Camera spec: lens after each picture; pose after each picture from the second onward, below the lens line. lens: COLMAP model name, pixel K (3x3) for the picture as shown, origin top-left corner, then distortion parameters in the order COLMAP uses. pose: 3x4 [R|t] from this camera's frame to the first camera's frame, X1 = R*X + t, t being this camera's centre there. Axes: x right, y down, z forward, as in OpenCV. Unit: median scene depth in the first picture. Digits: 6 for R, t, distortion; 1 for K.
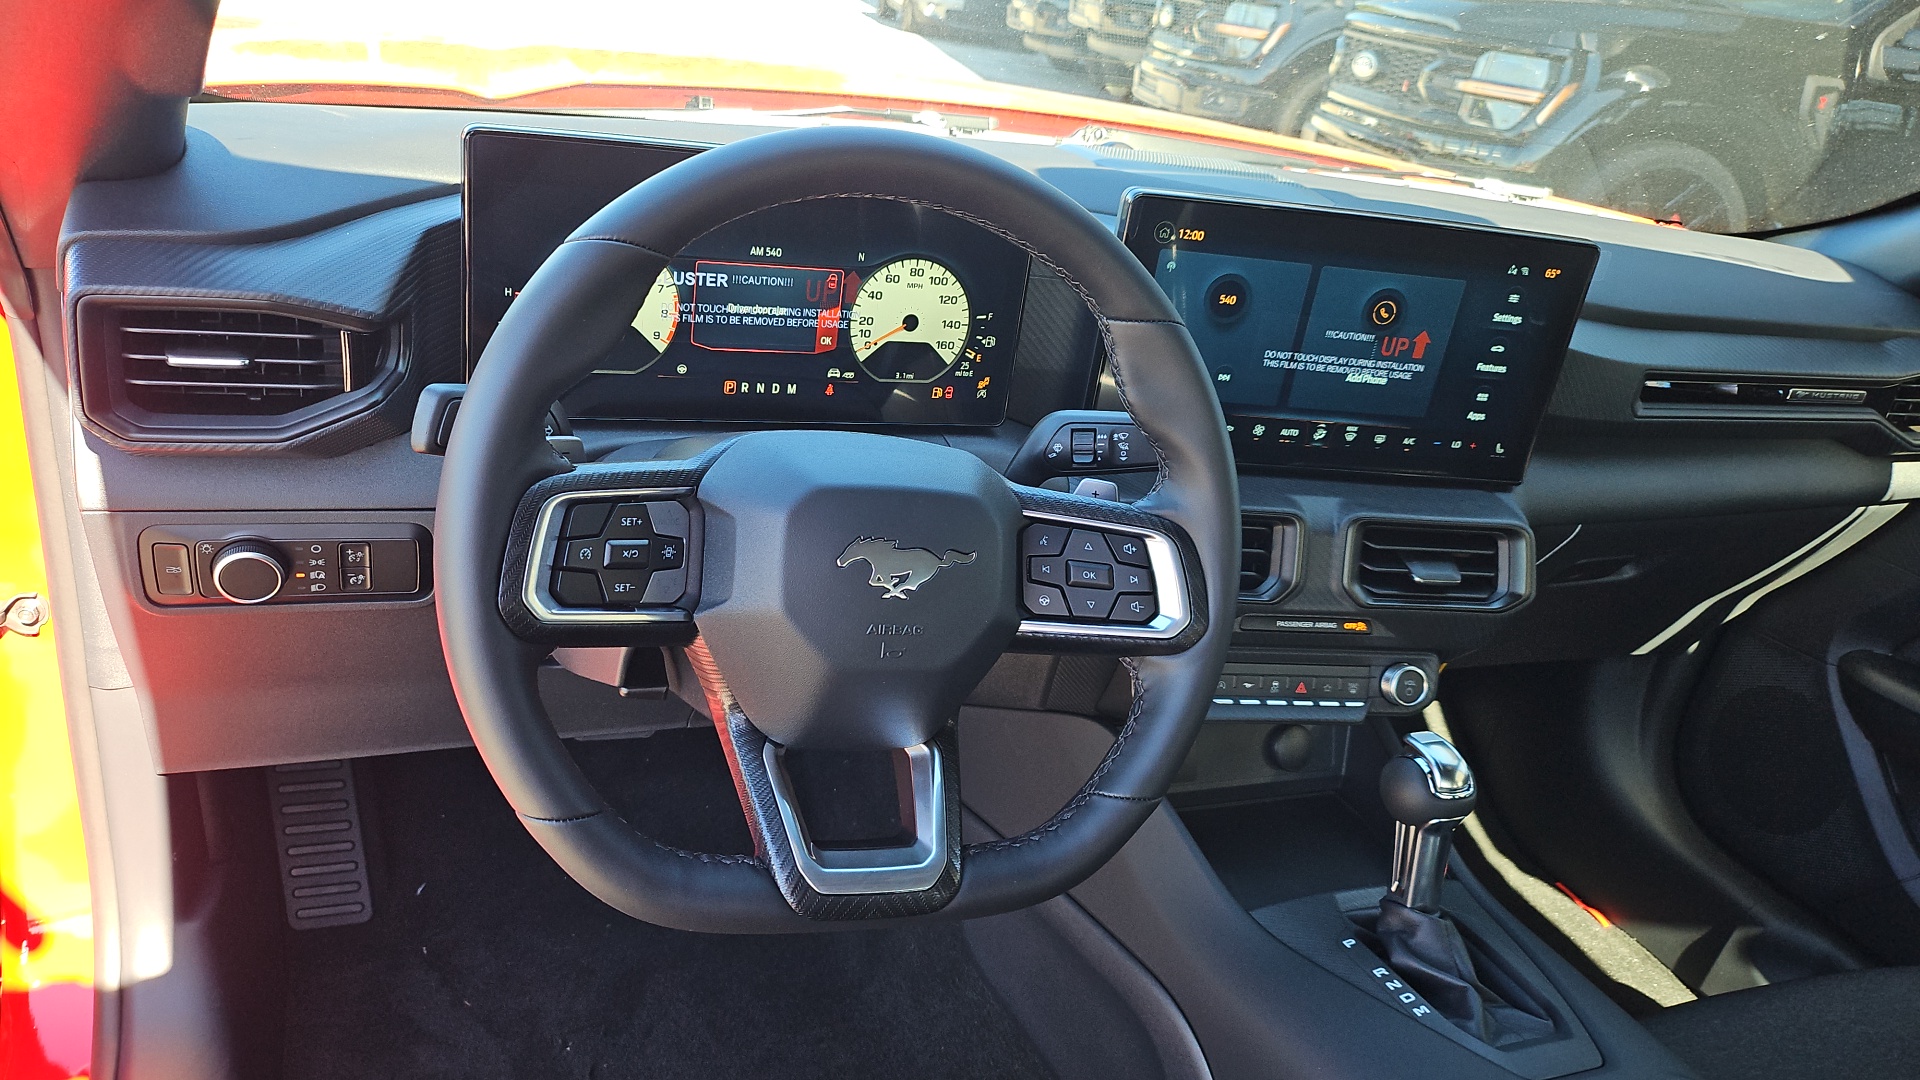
lens RADIAL K [[1308.6, 0, 957.1], [0, 1308.6, 552.2], [0, 0, 1]] dist [0.039354, -0.058693]
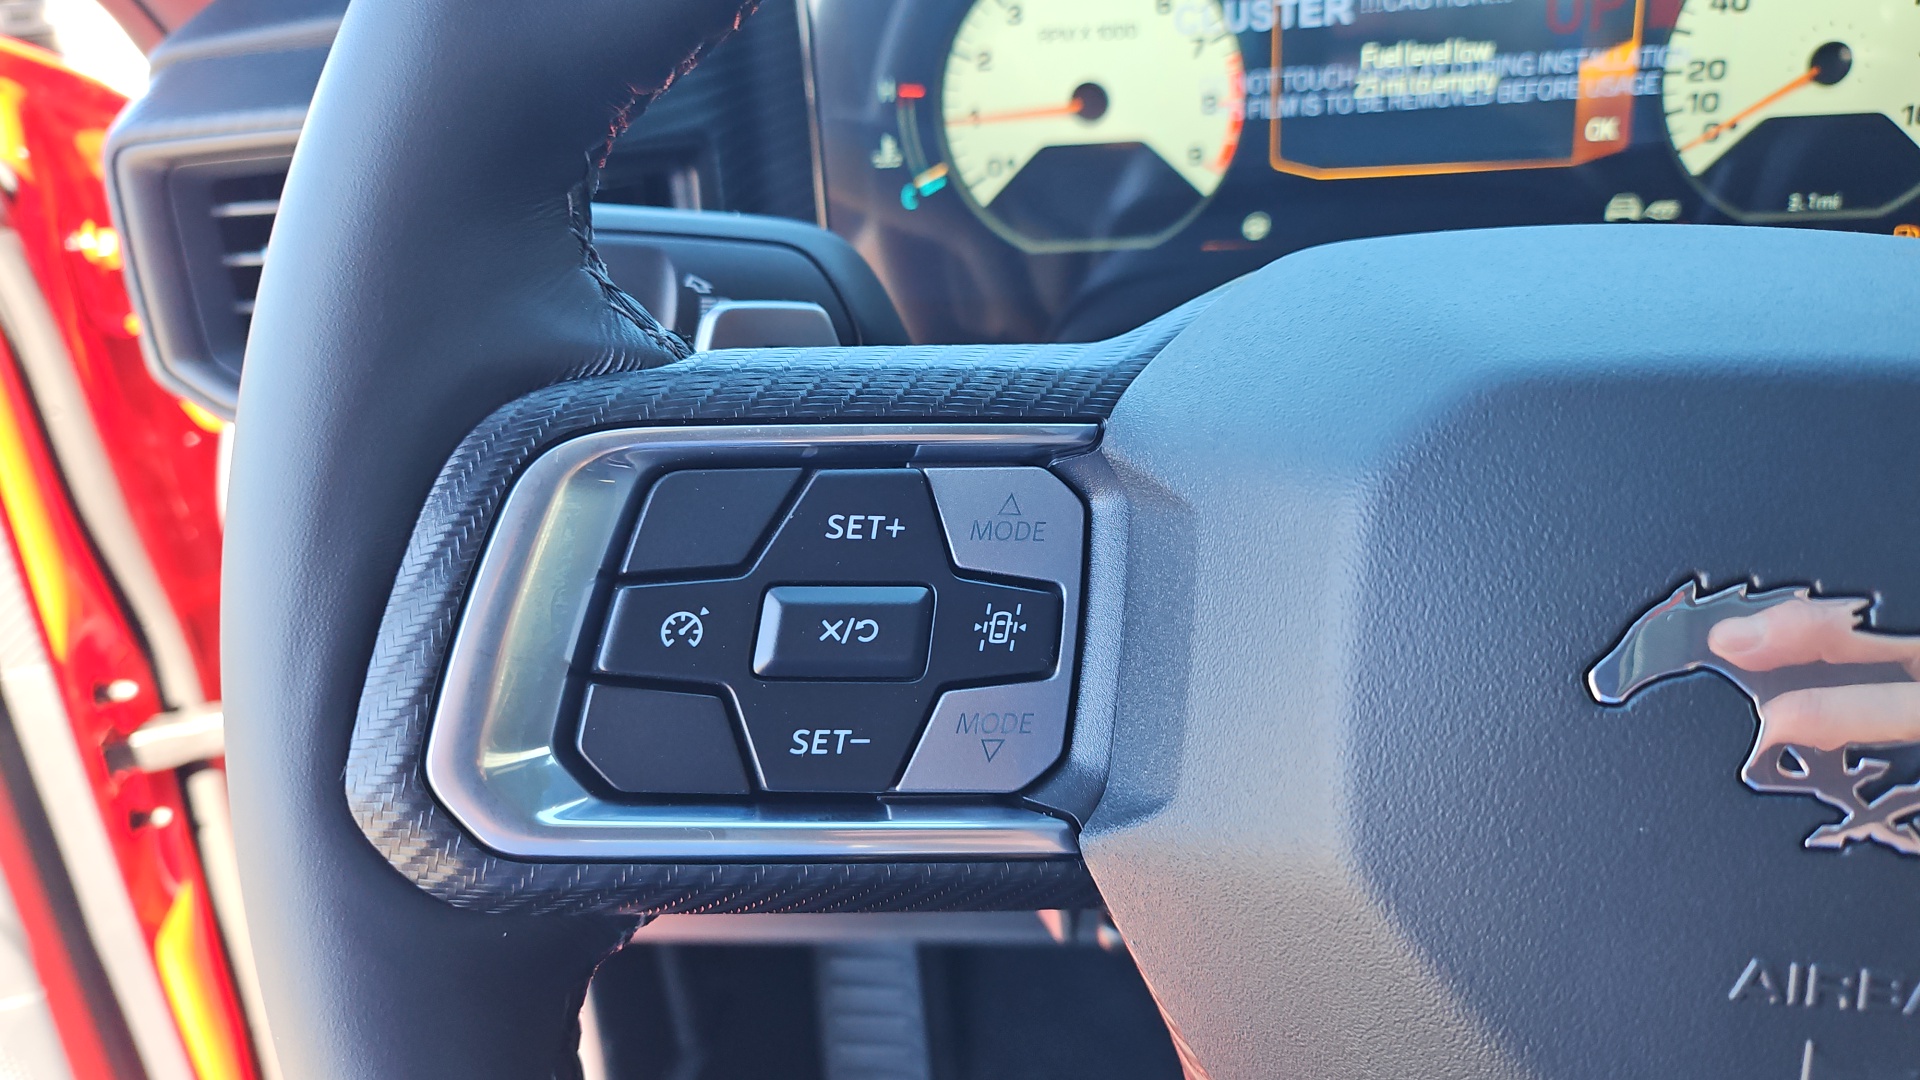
lens RADIAL K [[1411.5, 0, 961.2], [0, 1411.5, 534.1], [0, 0, 1]] dist [-0.001757, -0.010456]
pose [[0.847726, -0.019072, -0.530091, -0.036431], [-0.015010, 0.998091, -0.059913, -0.001509], [0.530221, 0.058746, 0.845822, 0.511565]]
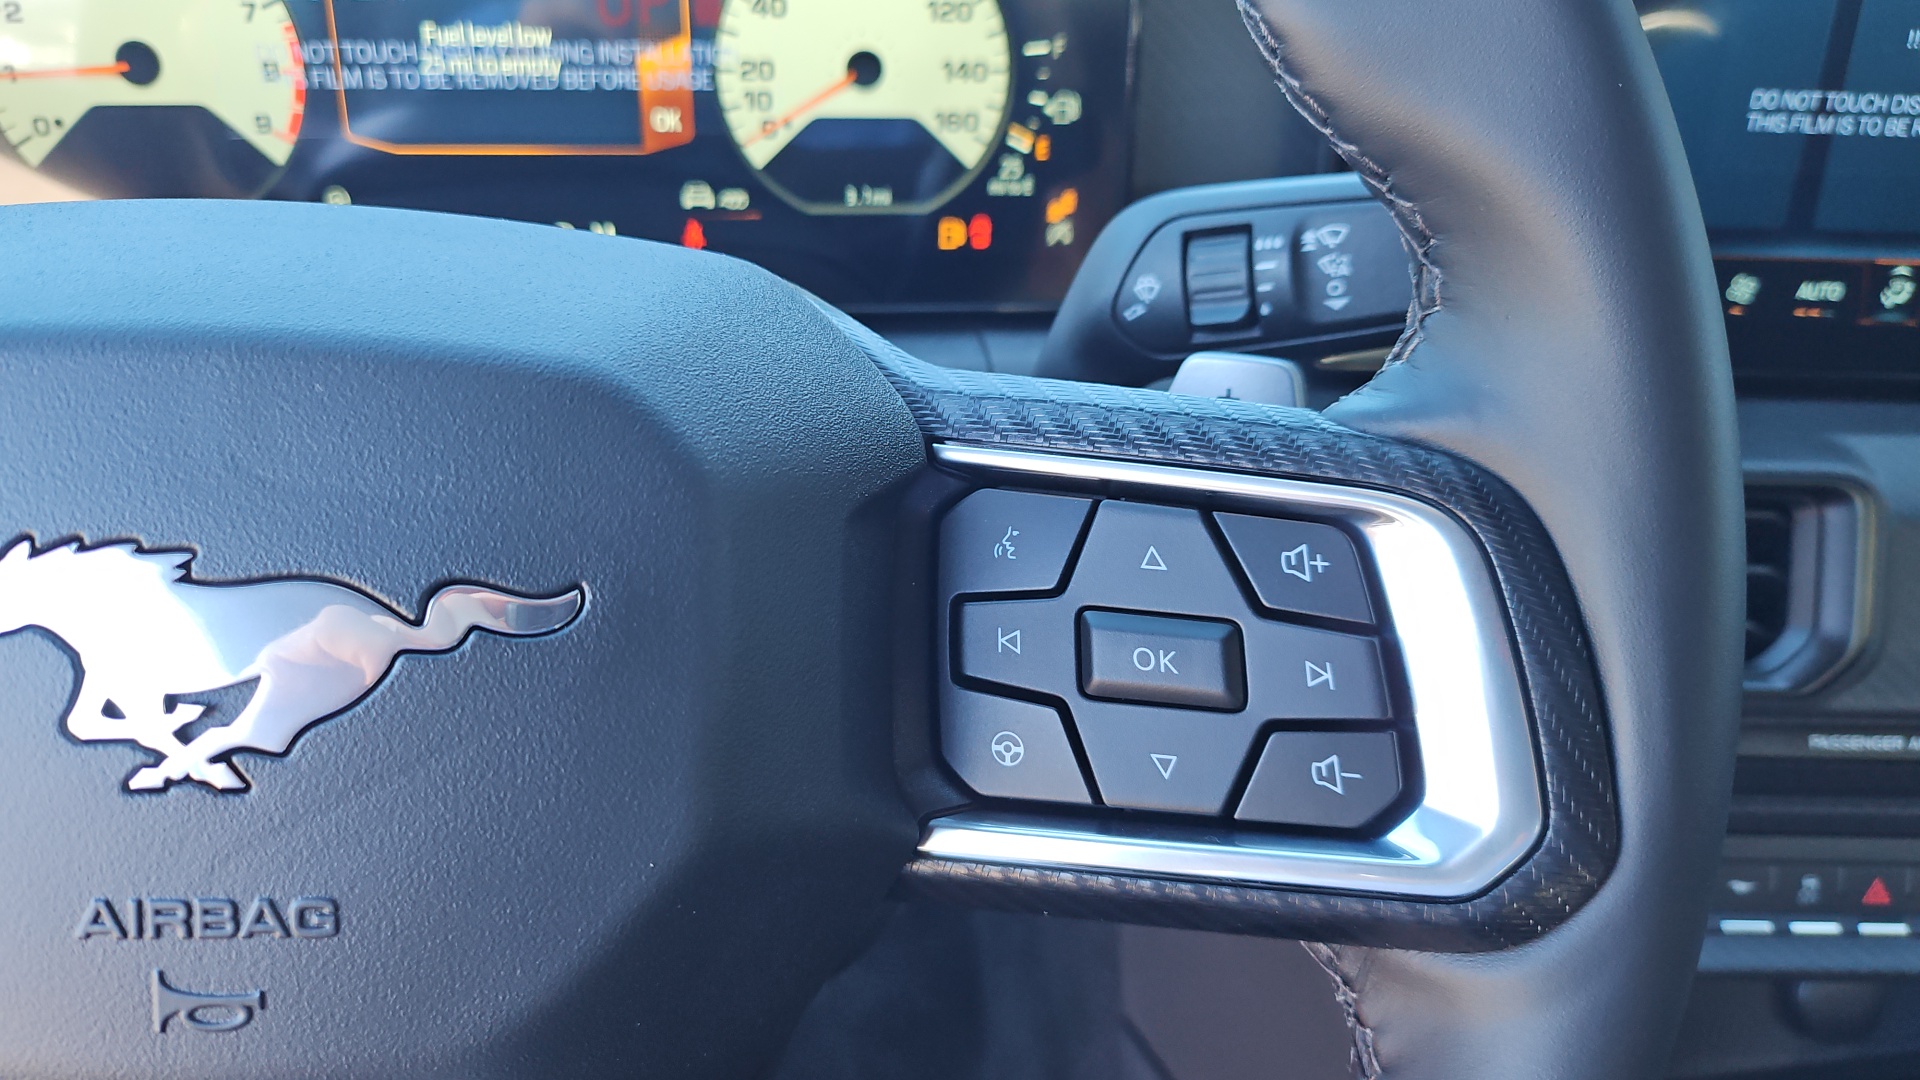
lens RADIAL K [[1396.6, 0, 962.0], [0, 1396.6, 546.1], [0, 0, 1]] dist [0.001010, -0.037686]
pose [[0.964691, -0.032140, -0.261418, 0.114497], [0.023092, 0.999026, -0.037608, 0.002743], [0.262372, 0.030244, 0.964493, 0.570005]]
